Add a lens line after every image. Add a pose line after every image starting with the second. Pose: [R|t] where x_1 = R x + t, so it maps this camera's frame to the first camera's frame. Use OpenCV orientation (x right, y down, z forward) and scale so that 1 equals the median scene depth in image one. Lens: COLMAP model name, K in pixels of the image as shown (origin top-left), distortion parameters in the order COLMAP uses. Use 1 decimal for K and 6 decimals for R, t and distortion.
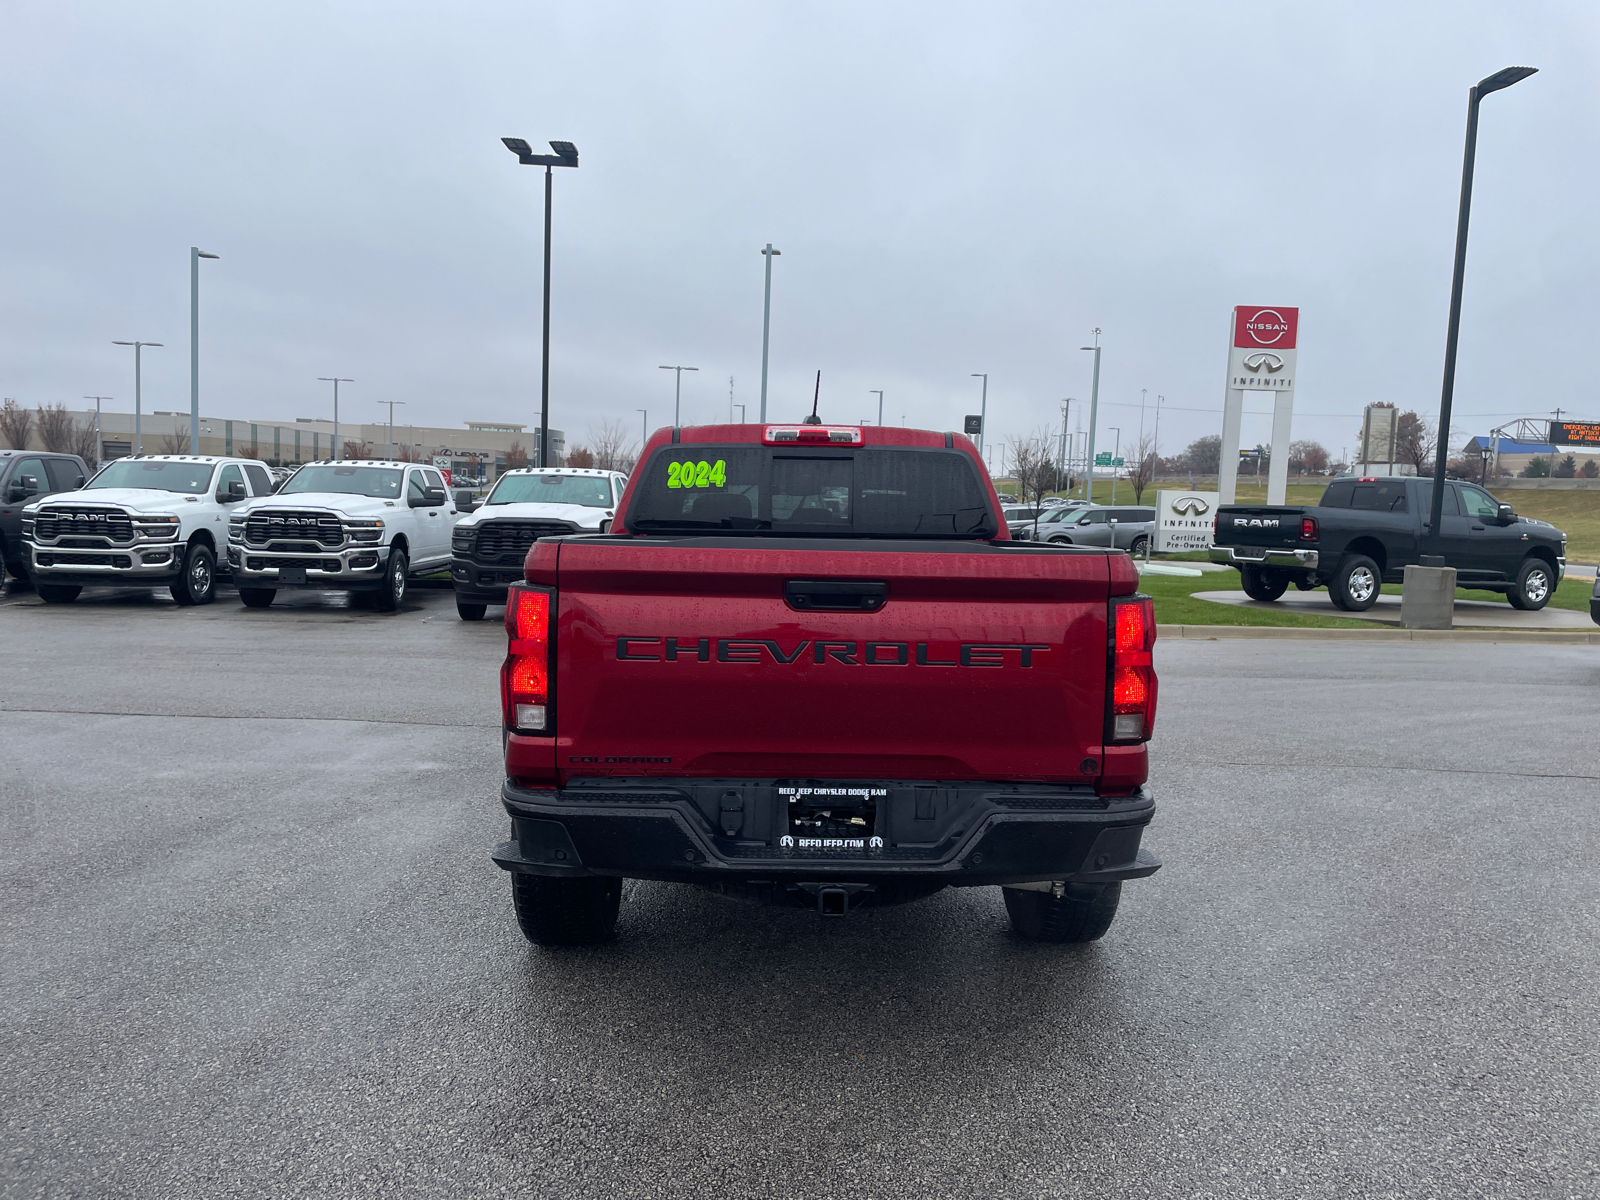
lens RADIAL K [[1211.5, 0, 800.0], [0, 1211.5, 600.0], [0, 0, 1]] dist [0.085290, -0.110200]
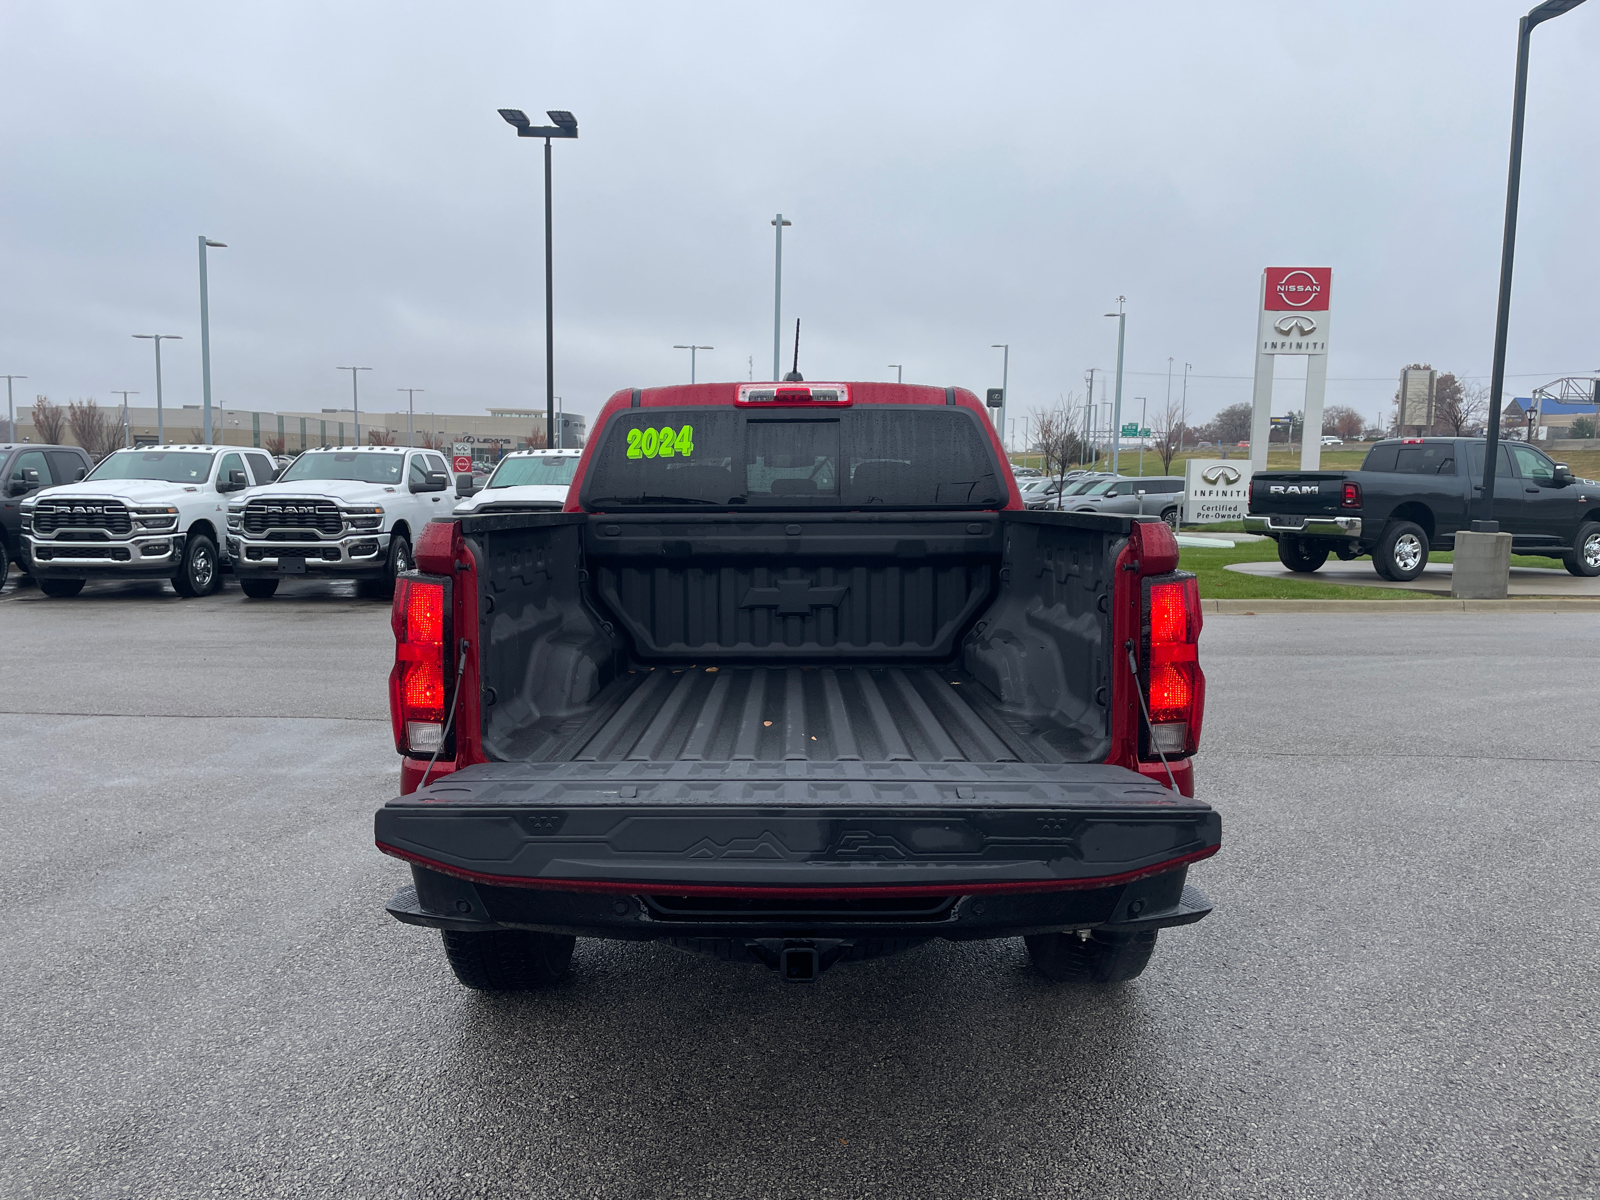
lens RADIAL K [[1212.5, 0, 775.2], [0, 1212.5, 604.3], [0, 0, 1]] dist [0.084095, -0.109555]
pose [[0.999041, -0.017922, -0.039954, 0.020026], [0.018723, 0.999629, 0.019768, -0.001865], [0.039585, -0.020497, 0.999006, 0.084081]]
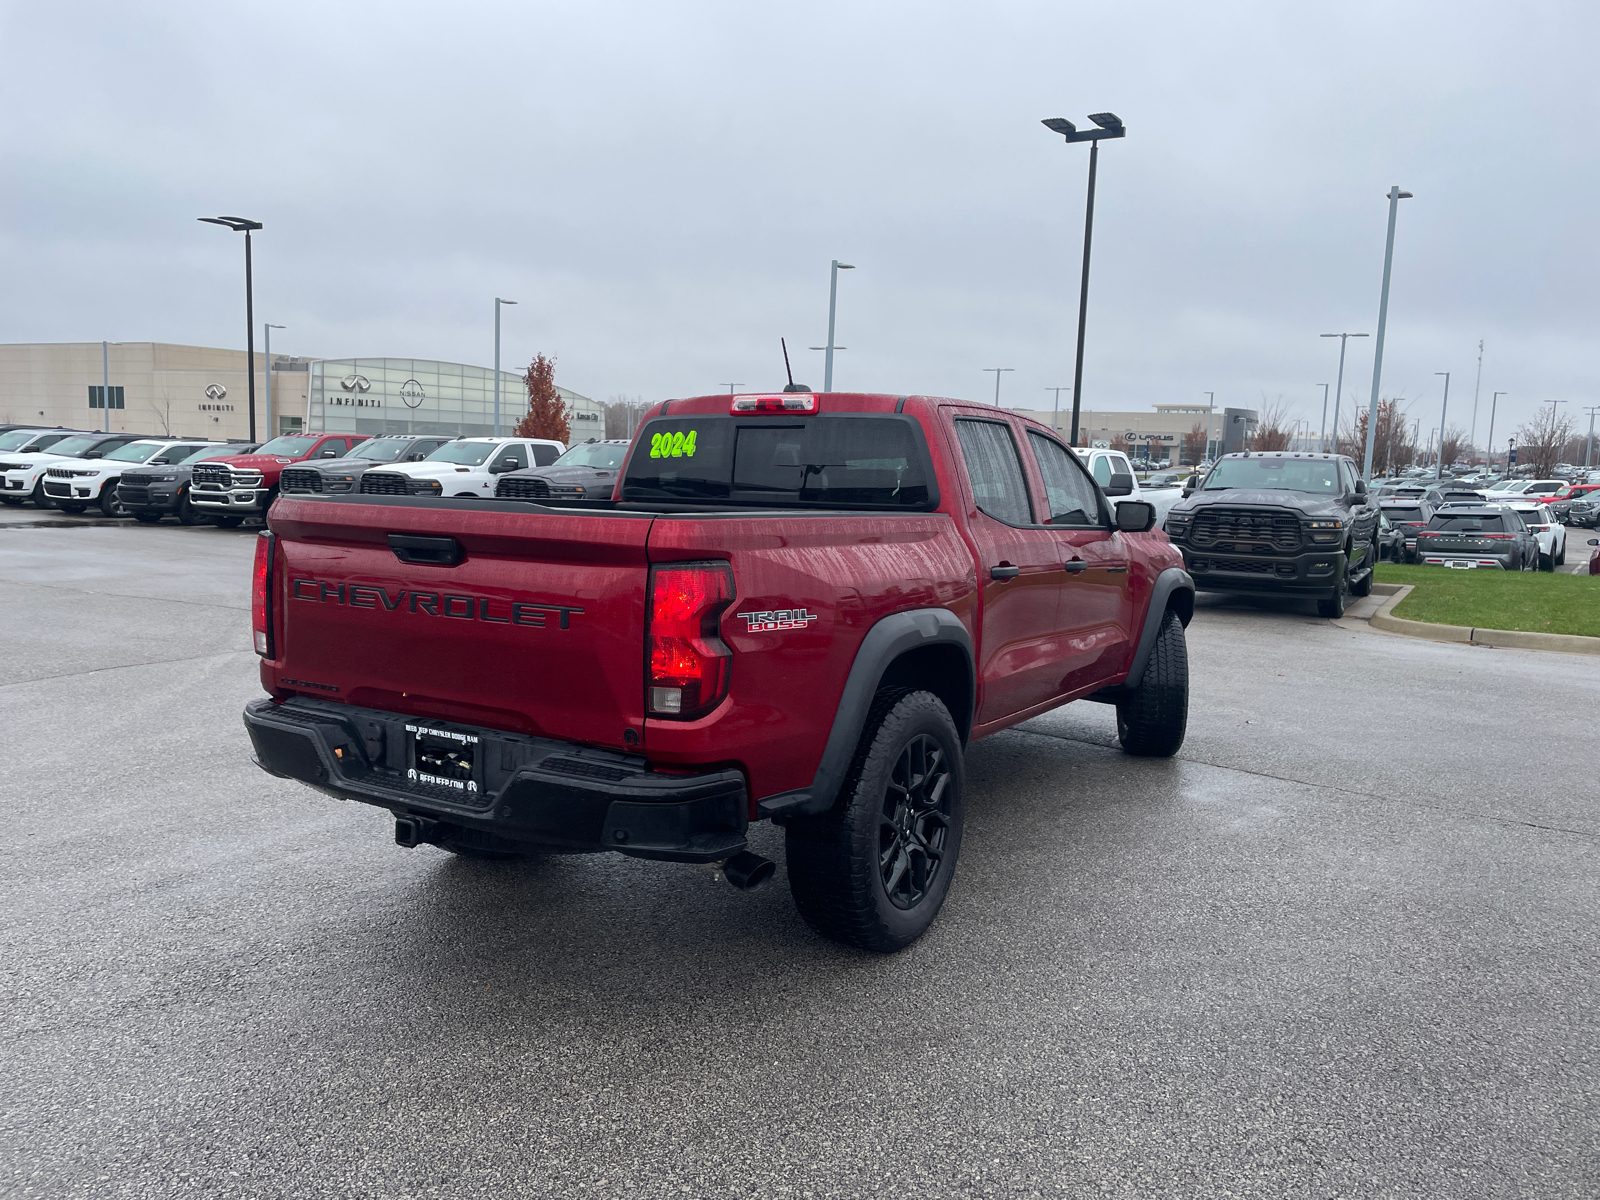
lens RADIAL K [[1200.8, 0, 770.2], [0, 1200.8, 595.4], [0, 0, 1]] dist [0.086259, -0.086724]
pose [[0.838327, 0.056092, -0.542274, 0.366836], [-0.050512, 0.998406, 0.025186, -0.002419], [0.542823, 0.006277, 0.839824, 0.112963]]
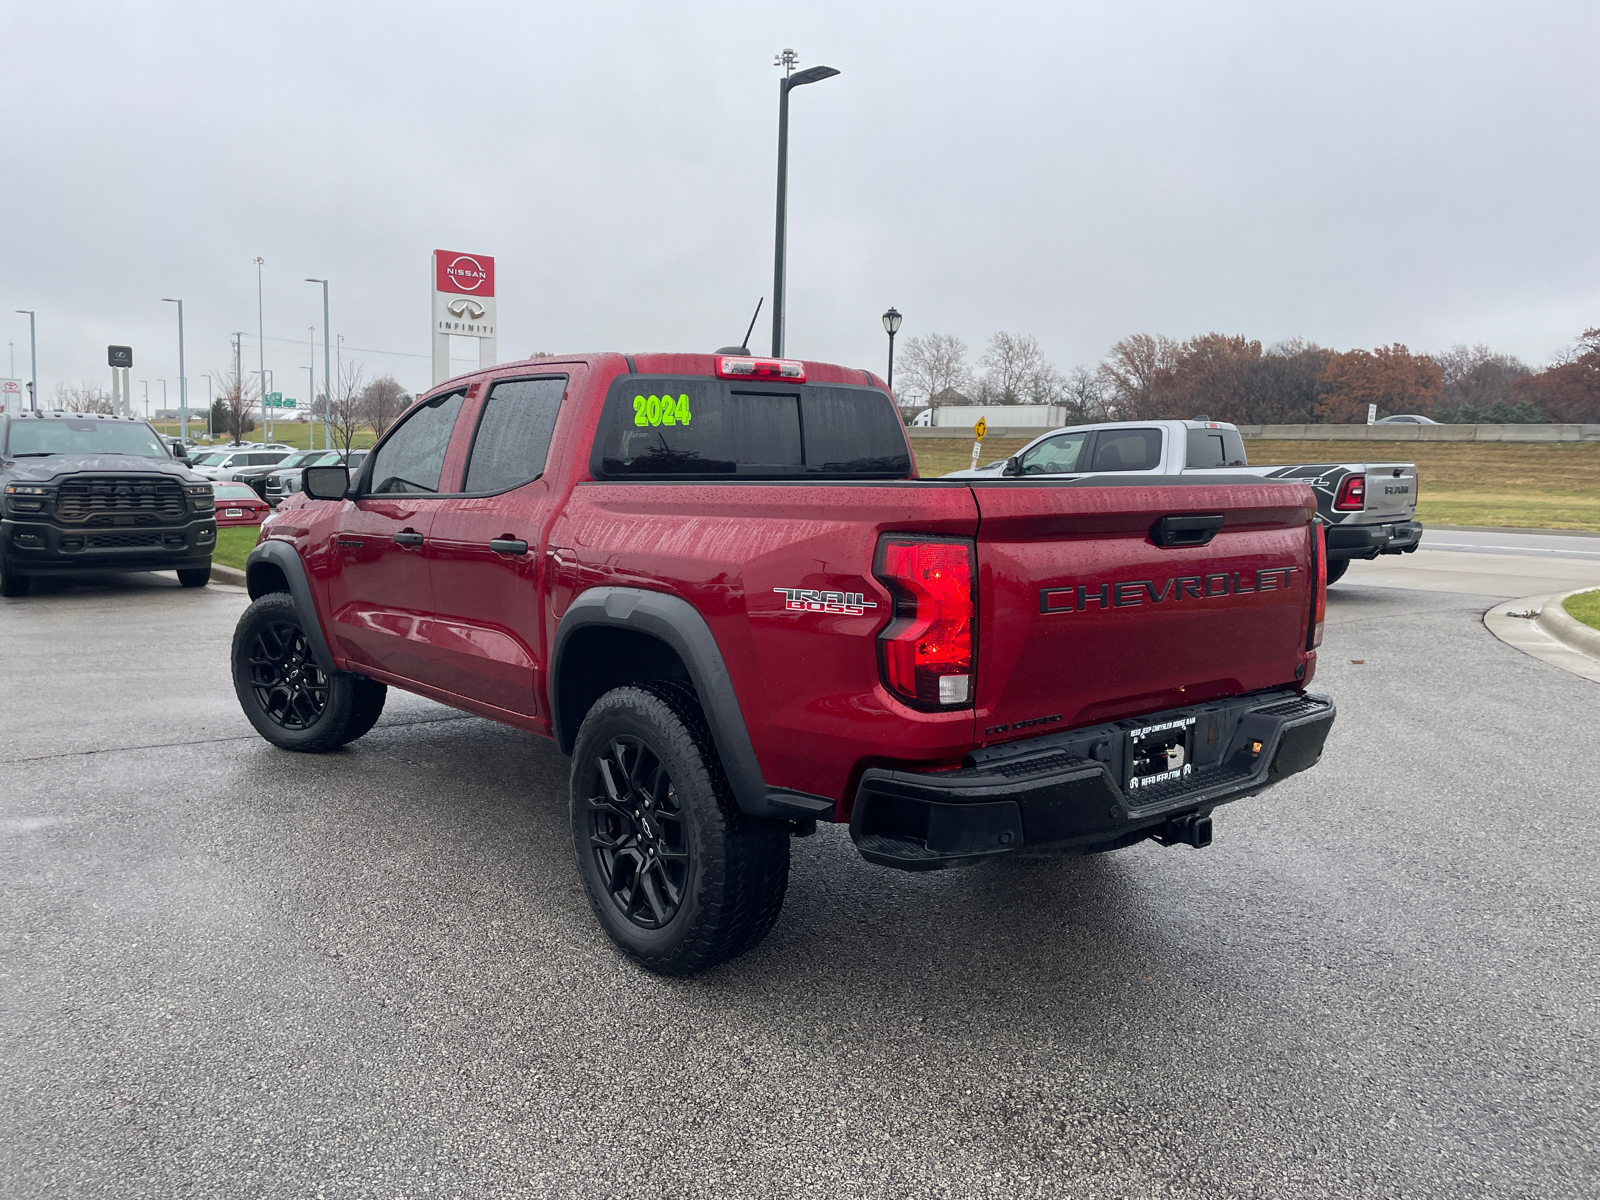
lens RADIAL K [[1211.5, 0, 800.0], [0, 1211.5, 600.0], [0, 0, 1]] dist [0.085290, -0.110200]
pose [[0.796201, -0.082973, 0.599316, -0.353436], [0.055791, 0.996400, 0.063829, -0.012368], [-0.602455, -0.017384, 0.797964, 0.163116]]
